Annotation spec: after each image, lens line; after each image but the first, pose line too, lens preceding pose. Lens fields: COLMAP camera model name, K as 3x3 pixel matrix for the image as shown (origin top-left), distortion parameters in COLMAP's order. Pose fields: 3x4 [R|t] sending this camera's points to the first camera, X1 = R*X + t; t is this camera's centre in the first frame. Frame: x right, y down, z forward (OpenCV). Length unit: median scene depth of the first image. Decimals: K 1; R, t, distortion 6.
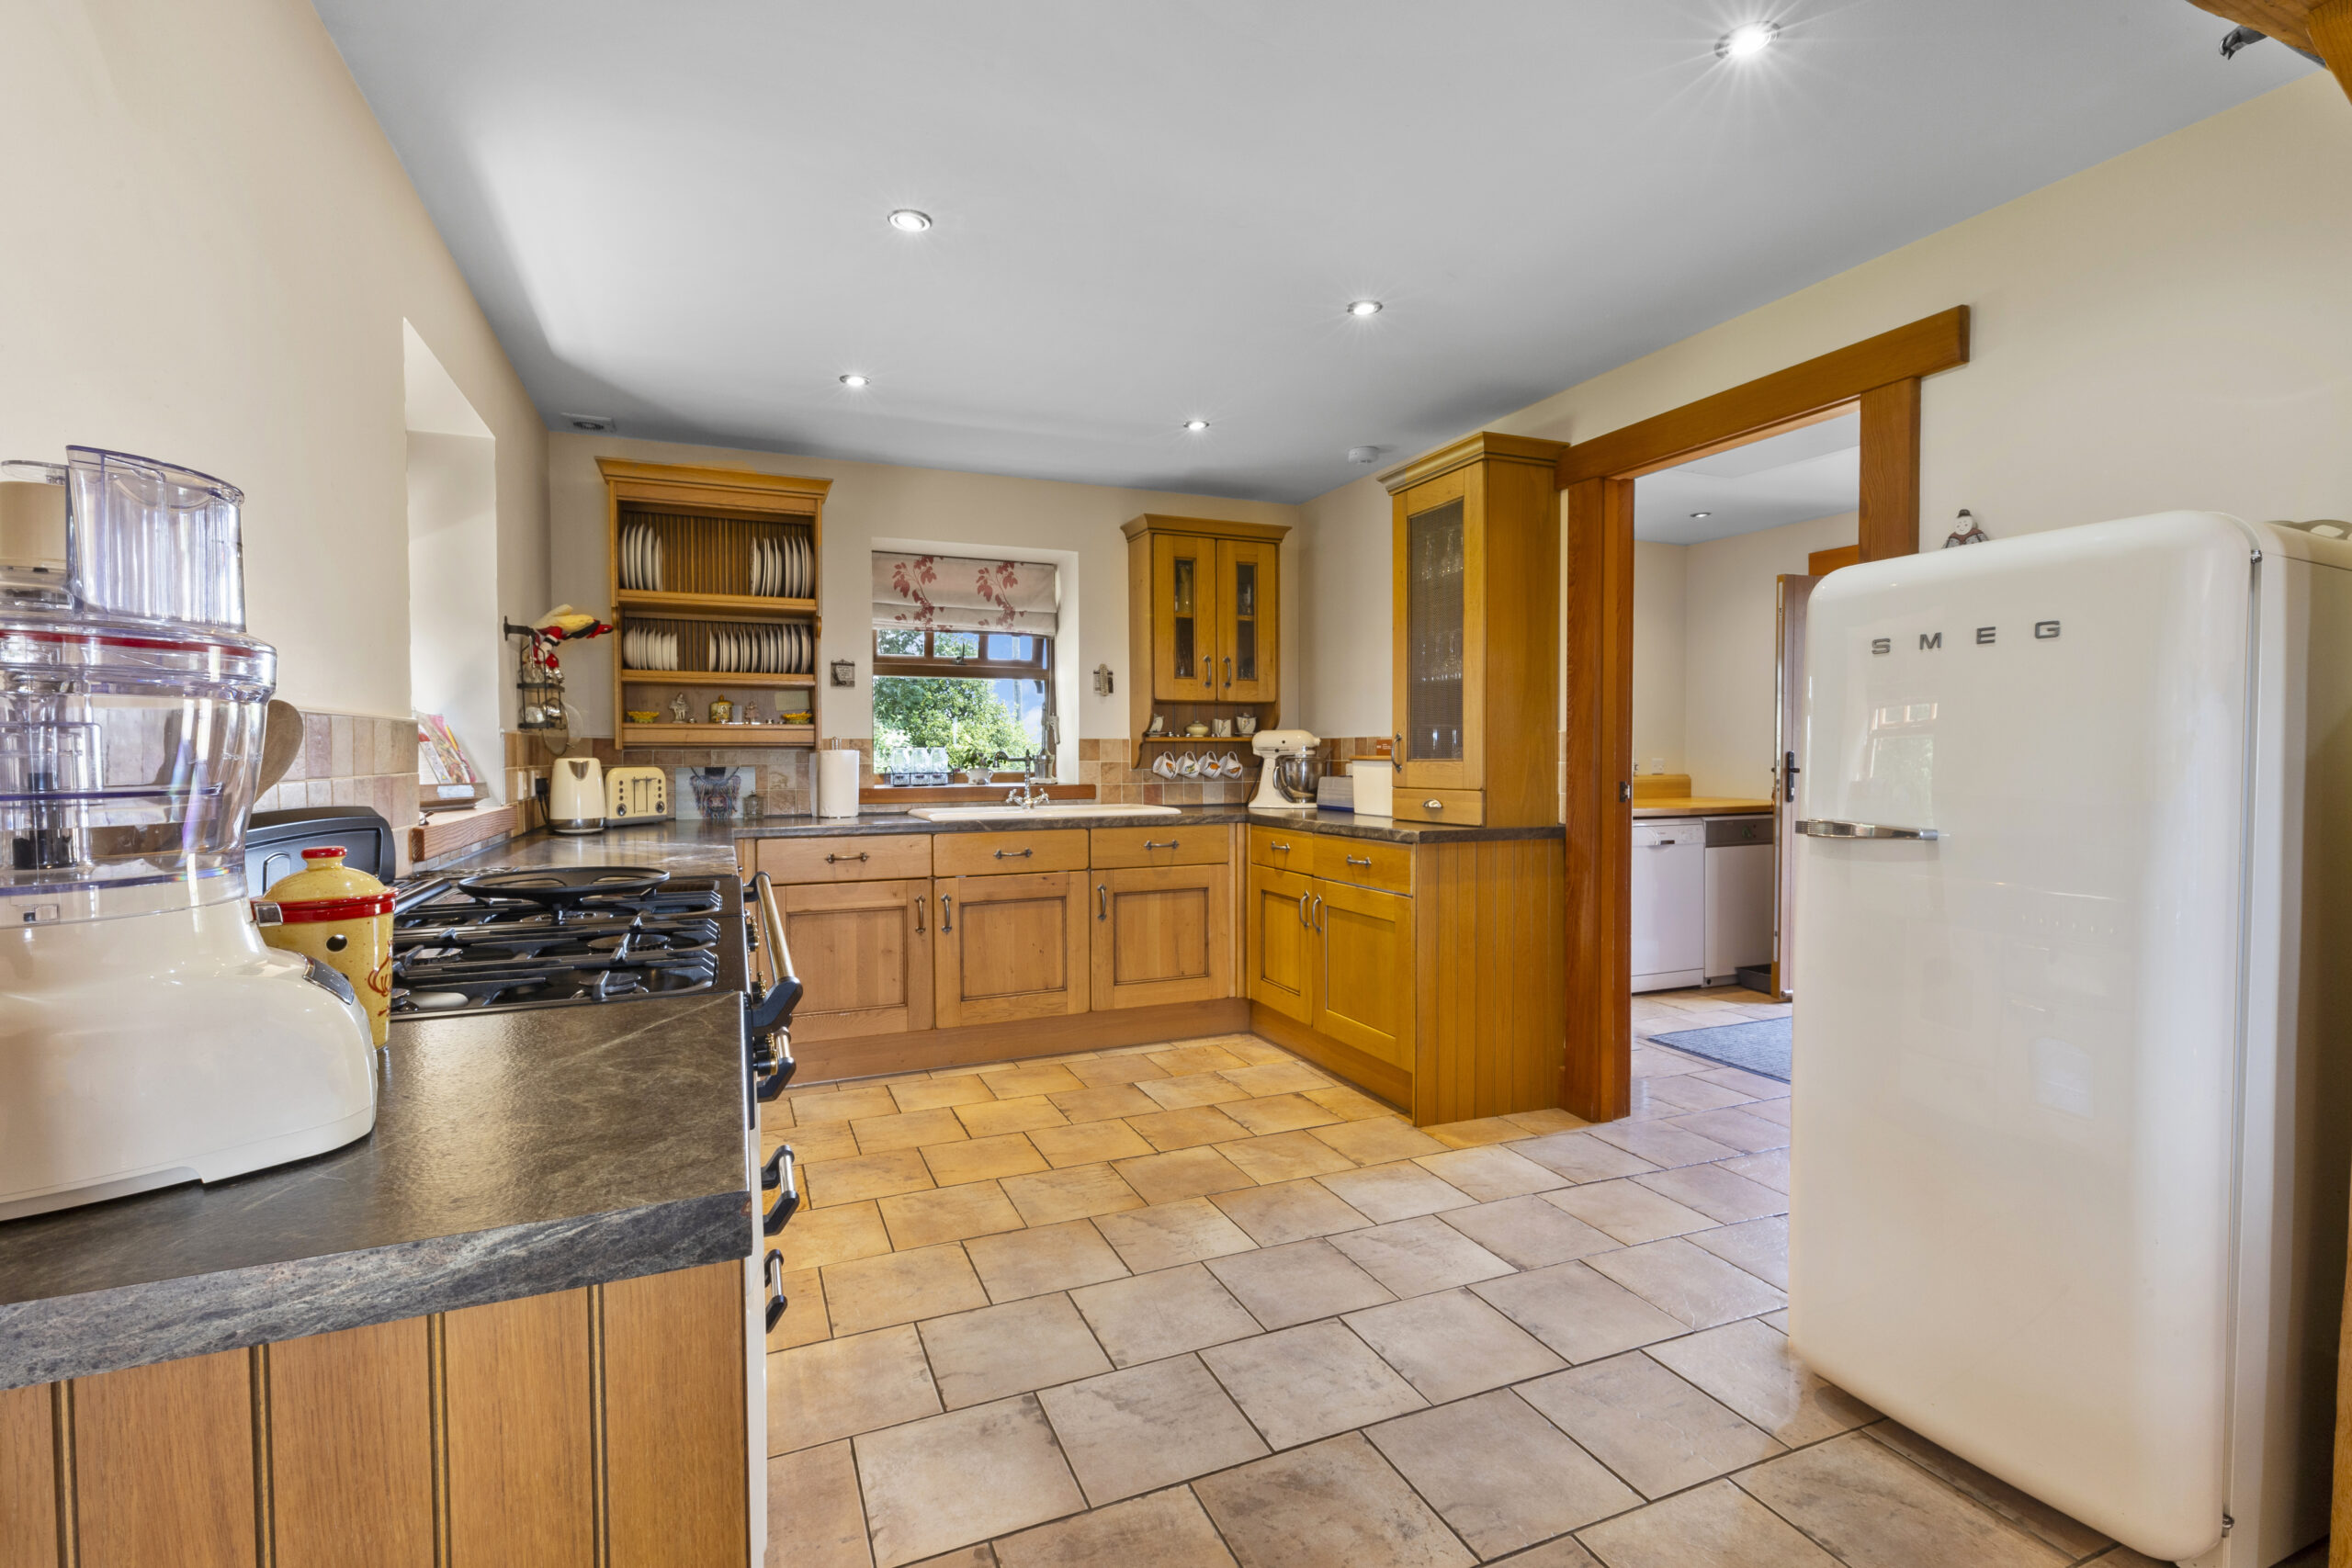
lens RADIAL K [[1042.9, 0, 1176.0], [0, 1042.9, 784.0], [0, 0, 1]] dist [0.002273, -0.000037]
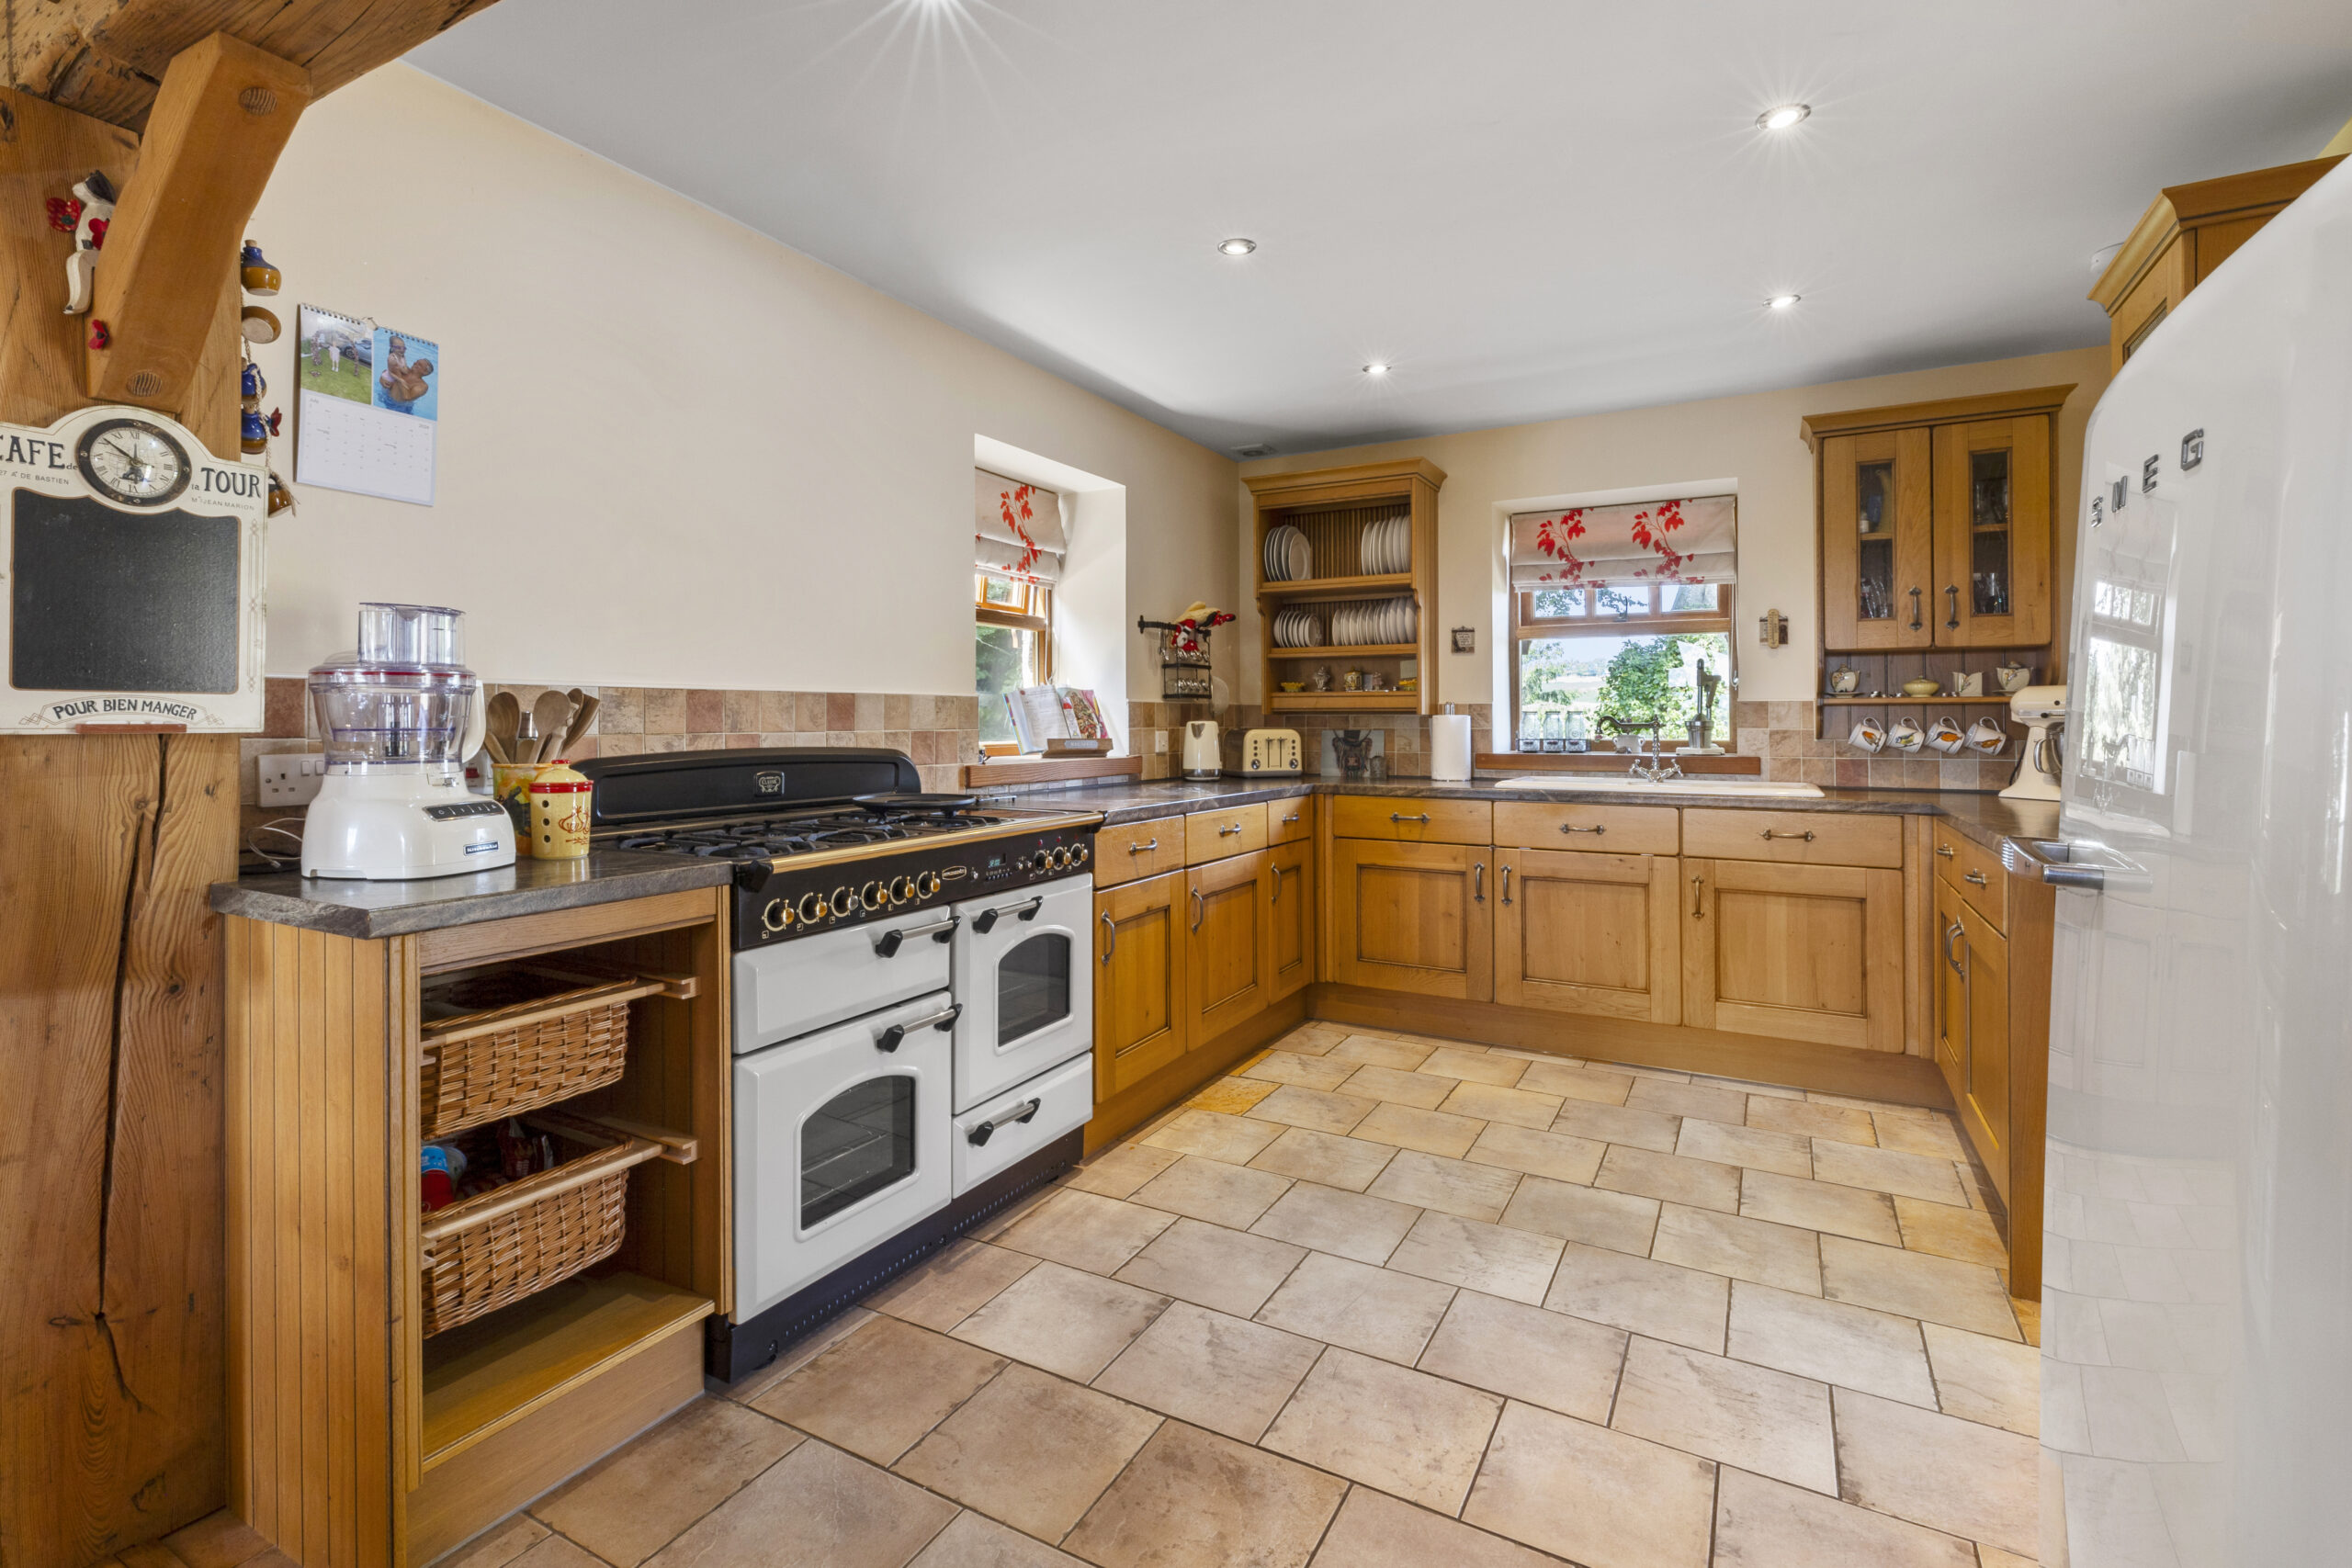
lens RADIAL K [[1082.6, 0, 1172.1], [0, 1082.6, 724.5], [0, 0, 1]] dist [0.001569, -0.000129]
pose [[0.612711, 0.006385, -0.790281, 0.383197], [-0.025707, 0.999599, -0.011854, -0.003903], [0.789889, 0.027579, 0.612629, 0.143155]]
